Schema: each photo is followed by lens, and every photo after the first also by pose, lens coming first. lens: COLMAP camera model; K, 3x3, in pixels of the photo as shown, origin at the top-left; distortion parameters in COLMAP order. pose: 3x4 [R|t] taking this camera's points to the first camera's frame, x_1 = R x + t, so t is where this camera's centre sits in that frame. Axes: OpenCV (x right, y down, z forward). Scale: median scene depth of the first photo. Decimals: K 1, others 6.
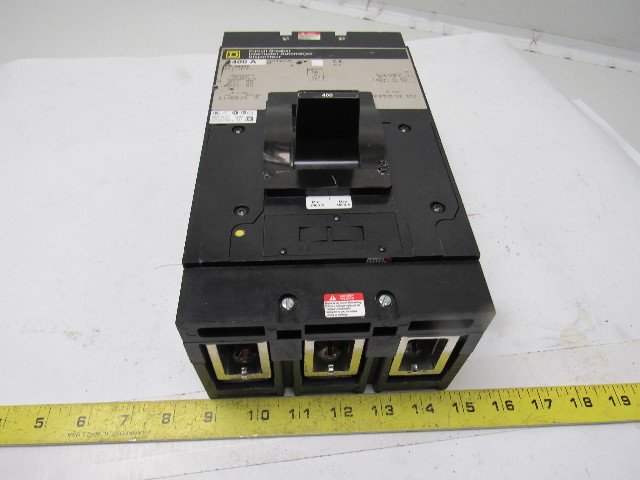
lens RADIAL K [[463.0, 0, 320.0], [0, 463.0, 240.0], [0, 0, 1]] dist [-0.009920, -0.002407]
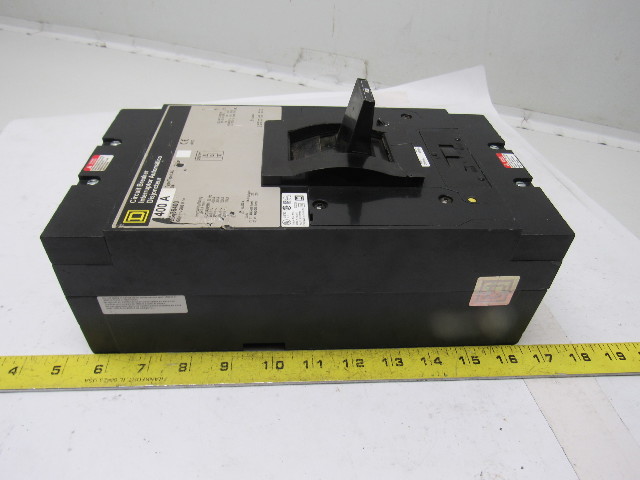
lens RADIAL K [[463.0, 0, 320.0], [0, 463.0, 240.0], [0, 0, 1]] dist [-0.009920, -0.002407]
pose [[-0.009083, -0.660595, 0.750688, -0.827020], [0.738297, 0.501886, 0.450585, -0.569694], [-0.674414, 0.558323, 0.483157, 0.606736]]
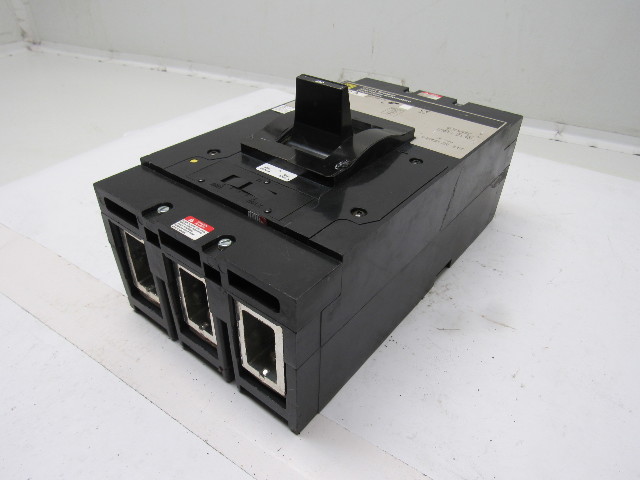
lens RADIAL K [[463.0, 0, 320.0], [0, 463.0, 240.0], [0, 0, 1]] dist [-0.009920, -0.002407]
pose [[0.751045, 0.372487, -0.545146, 0.599469], [-0.508606, 0.852883, -0.117946, 0.101045], [0.421012, 0.365847, 0.830003, 0.199296]]
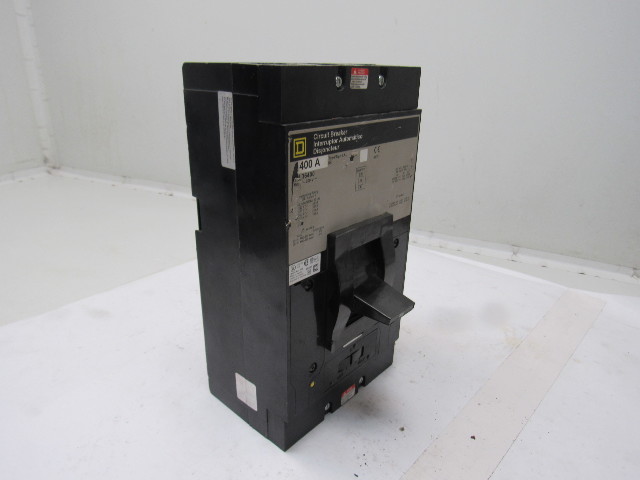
lens RADIAL K [[463.0, 0, 320.0], [0, 463.0, 240.0], [0, 0, 1]] dist [-0.009920, -0.002407]
pose [[0.681284, -0.206249, 0.702363, -0.855319], [-0.511282, 0.552589, 0.658206, -0.975988], [-0.523873, -0.807531, 0.271018, 0.758248]]
